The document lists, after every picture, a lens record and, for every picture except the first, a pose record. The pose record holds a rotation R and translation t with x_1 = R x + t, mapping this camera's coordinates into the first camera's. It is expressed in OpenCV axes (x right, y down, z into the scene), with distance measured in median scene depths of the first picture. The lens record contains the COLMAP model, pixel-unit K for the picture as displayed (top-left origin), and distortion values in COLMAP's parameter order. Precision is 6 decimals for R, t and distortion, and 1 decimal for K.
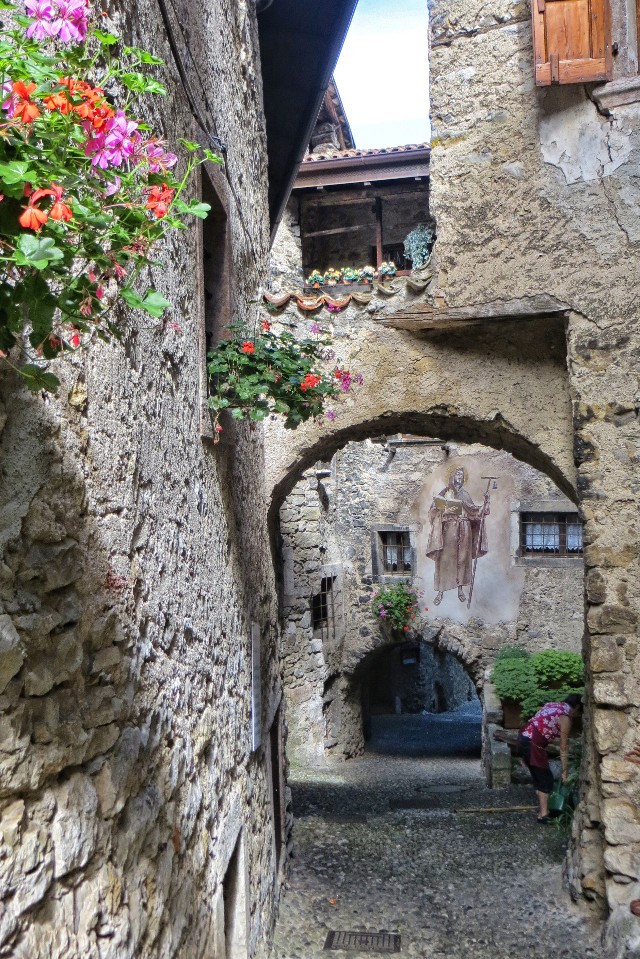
lens RADIAL K [[1538.0, 0, 320.0], [0, 1538.0, 479.5], [0, 0, 1]] dist [0.030724, -0.033164]
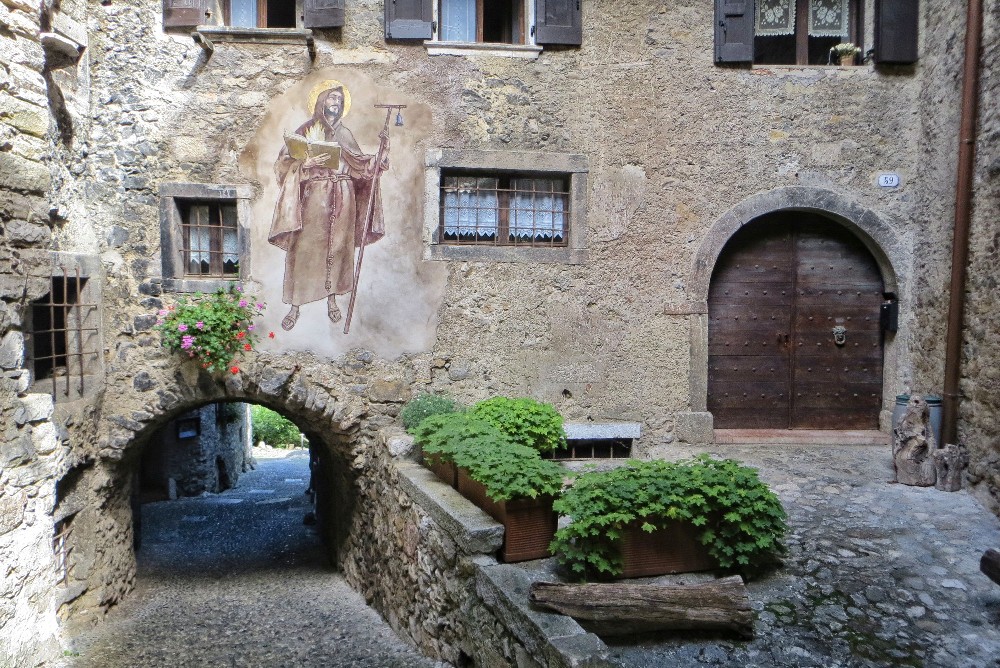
lens RADIAL K [[751.8, 0, 500.0], [0, 751.8, 334.0], [0, 0, 1]] dist [-0.007379, -0.003979]
pose [[0.871339, 0.007256, 0.490627, 0.008039], [-0.003516, 0.999957, -0.008544, 0.085295], [-0.490668, 0.005719, 0.871328, 0.718306]]
